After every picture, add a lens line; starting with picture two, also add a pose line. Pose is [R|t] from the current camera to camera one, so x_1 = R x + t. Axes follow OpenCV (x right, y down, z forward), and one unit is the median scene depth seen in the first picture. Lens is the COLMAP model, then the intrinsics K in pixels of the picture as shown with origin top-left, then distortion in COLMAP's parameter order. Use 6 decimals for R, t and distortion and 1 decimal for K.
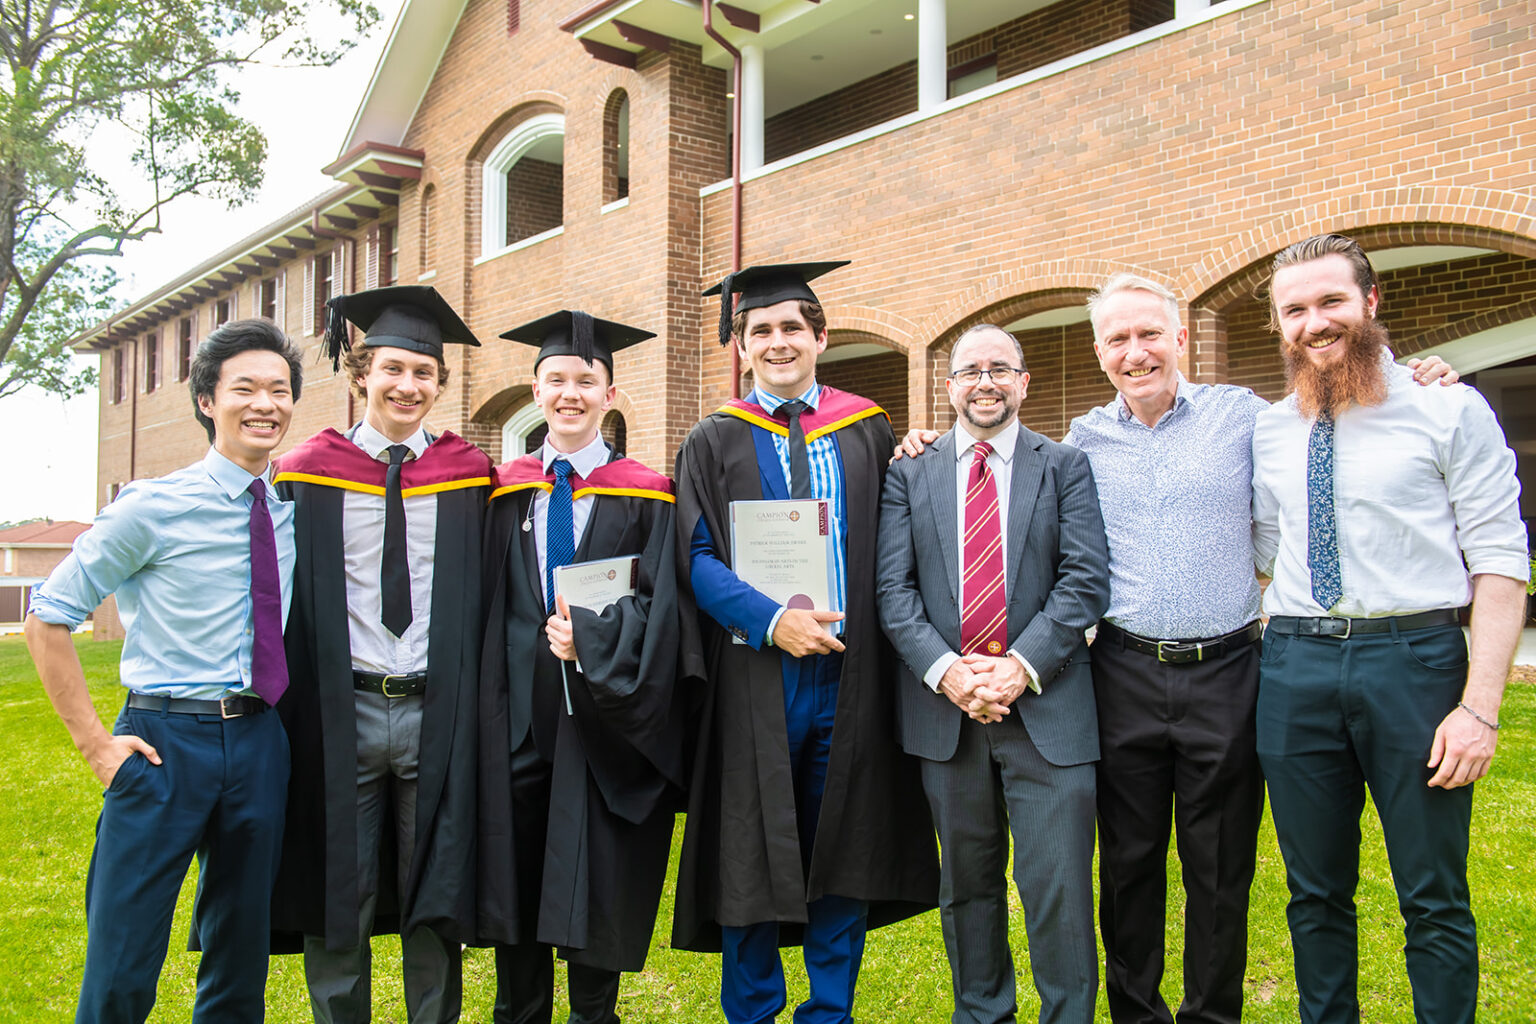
lens RADIAL K [[1343.7, 0, 771.7], [0, 1343.7, 509.6], [0, 0, 1]] dist [0.001490, 0.004160]
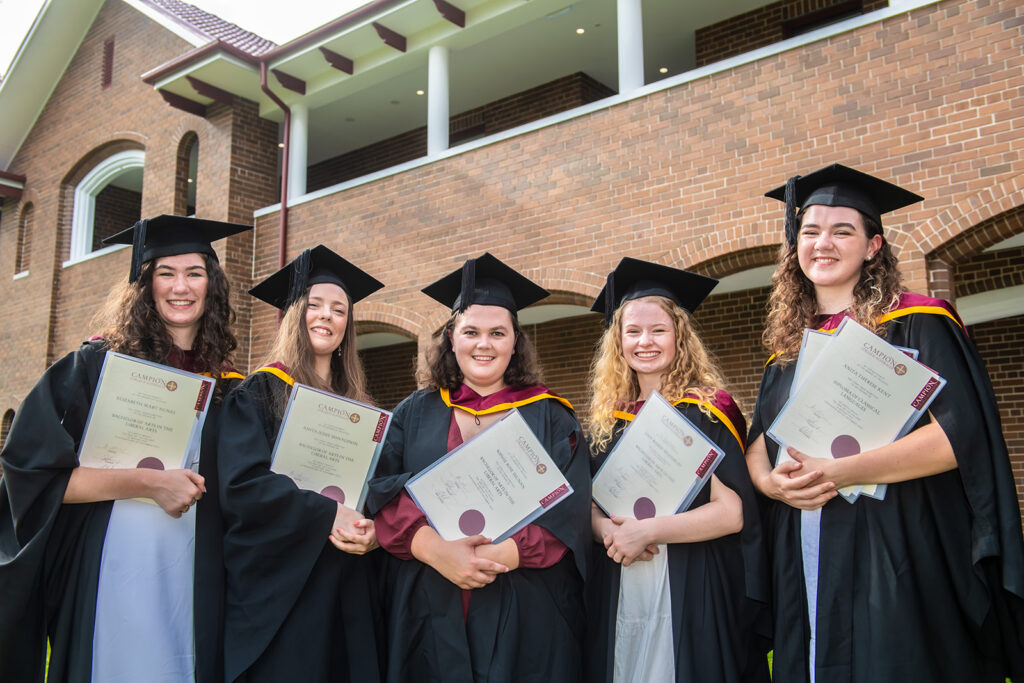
lens RADIAL K [[967.8, 0, 510.4], [0, 967.8, 337.4], [0, 0, 1]] dist [0.021996, 0.000000]
pose [[0.979432, 0.025712, 0.200130, 0.003512], [0.002604, 0.990155, -0.139953, 0.008464], [-0.201758, 0.137595, 0.969722, 0.081146]]
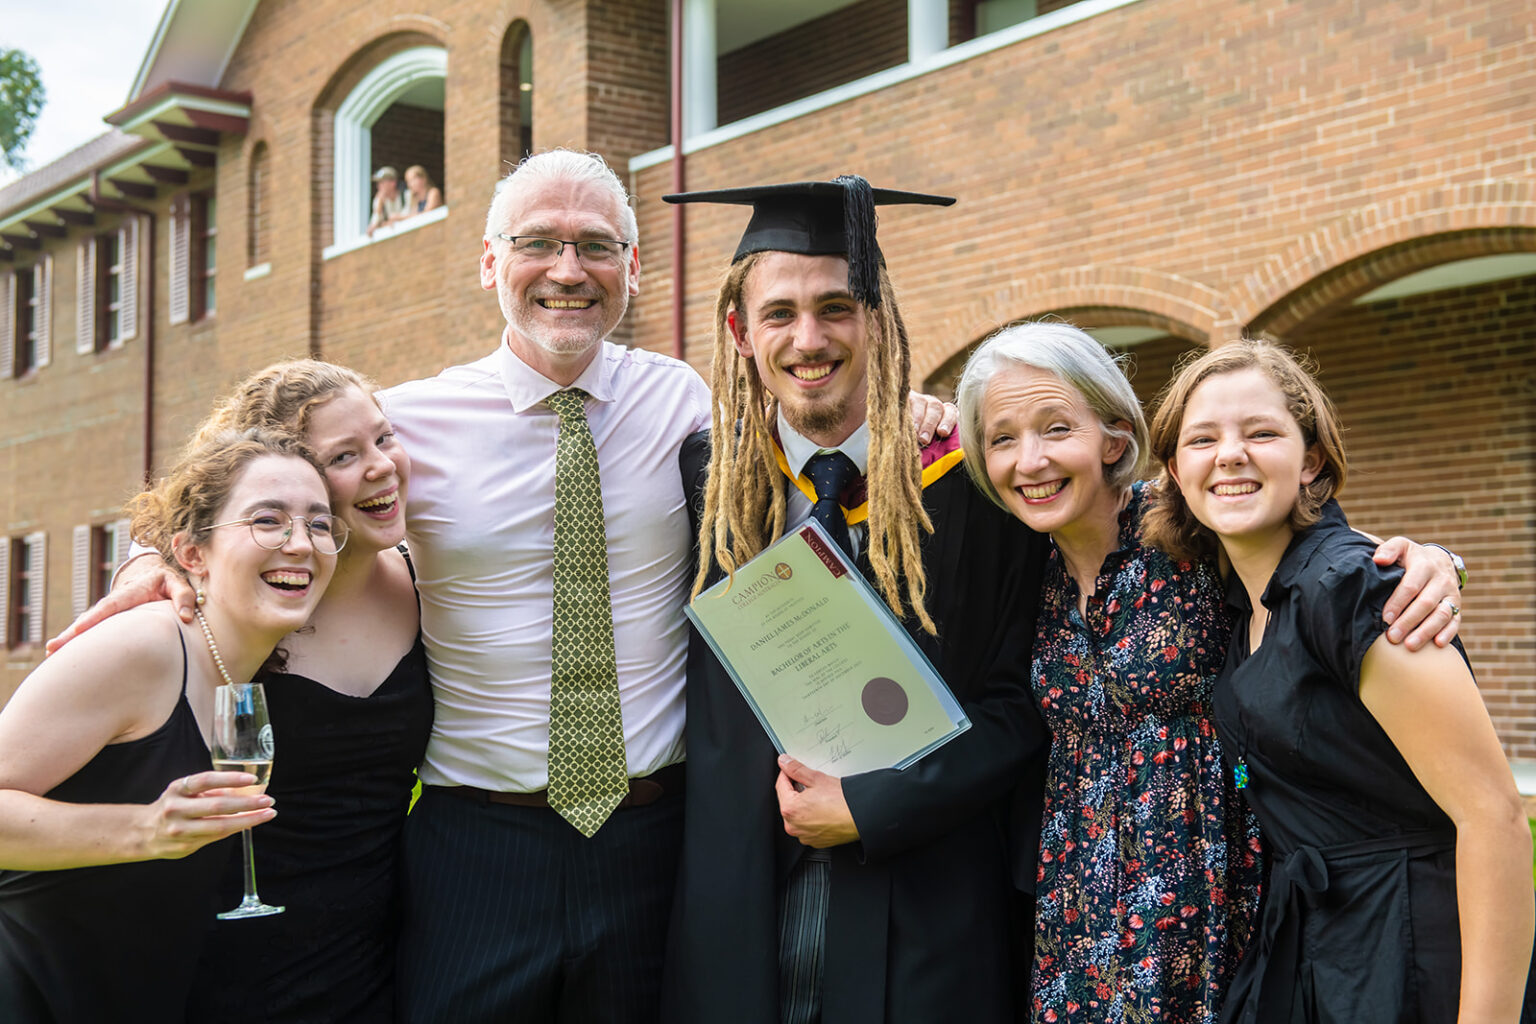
lens RADIAL K [[2175.1, 0, 772.5], [0, 2175.1, 509.2], [0, 0, 1]] dist [0.148091, 0.000000]
pose [[0.999575, -0.009428, -0.027594, 0.055043], [0.008304, 0.999142, -0.040563, -0.001724], [0.027953, 0.040316, 0.998796, -0.170906]]
